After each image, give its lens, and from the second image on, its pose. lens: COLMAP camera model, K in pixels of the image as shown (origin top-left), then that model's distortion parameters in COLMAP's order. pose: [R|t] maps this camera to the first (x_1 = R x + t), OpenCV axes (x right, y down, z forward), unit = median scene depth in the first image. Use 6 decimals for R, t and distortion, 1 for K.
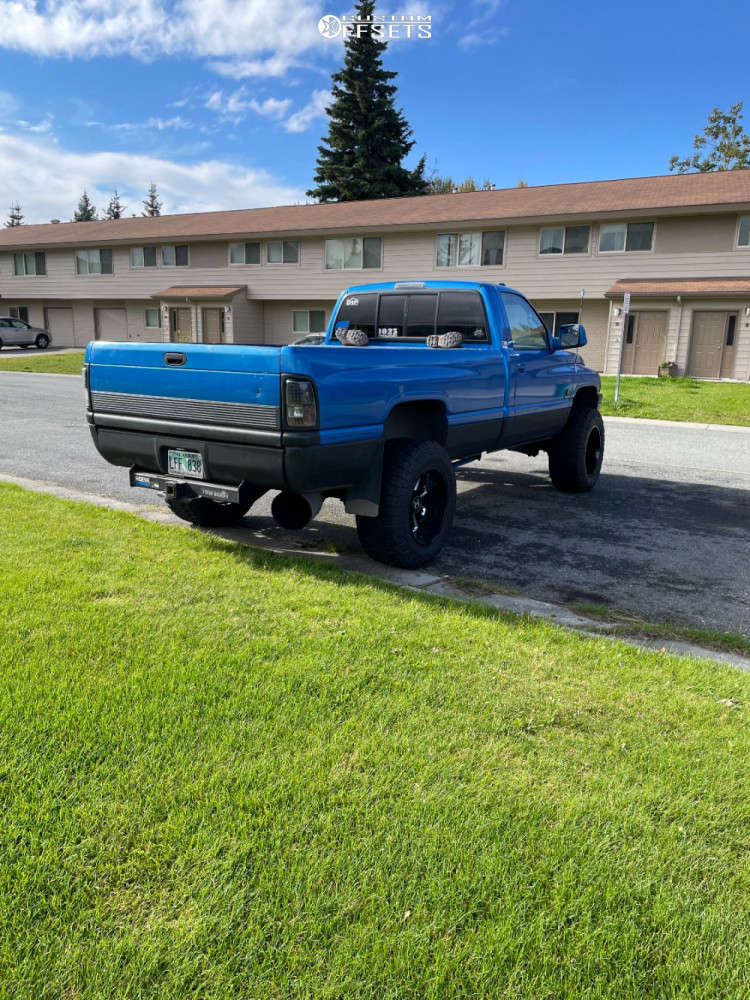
lens RADIAL K [[748.5, 0, 375.0], [0, 748.5, 500.0], [0, 0, 1]] dist [0.092168, -0.116802]
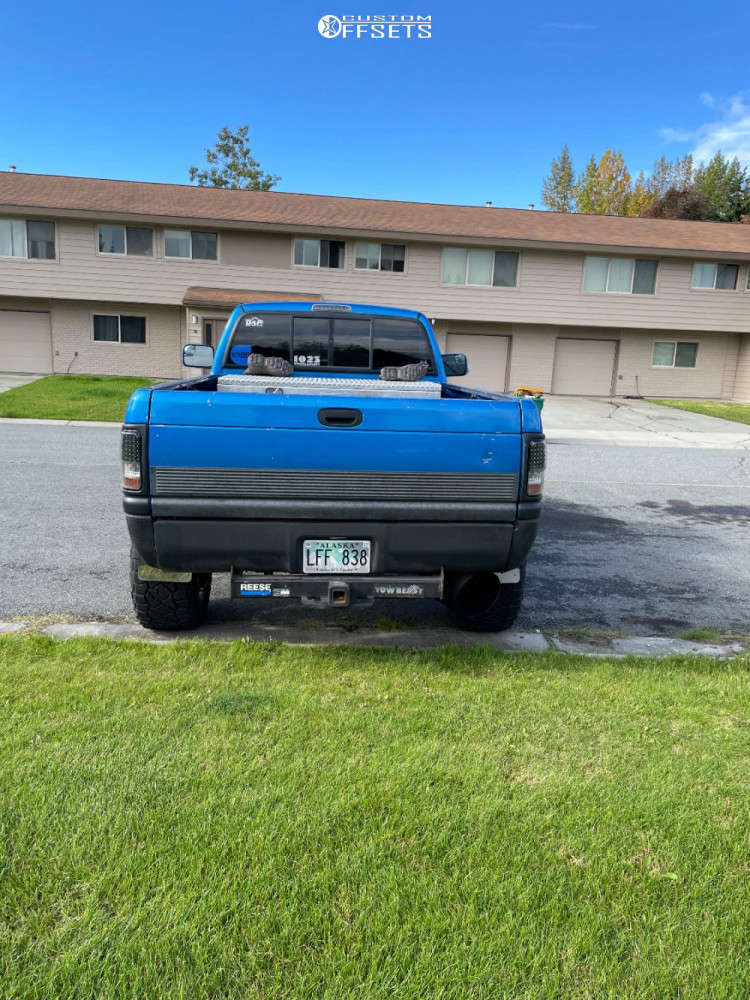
lens RADIAL K [[748.5, 0, 375.0], [0, 748.5, 500.0], [0, 0, 1]] dist [0.092168, -0.116802]
pose [[0.787916, -0.109567, 0.605956, -0.561681], [0.109093, 0.993314, 0.037756, -0.107583], [-0.606042, 0.036357, 0.794601, 0.335701]]
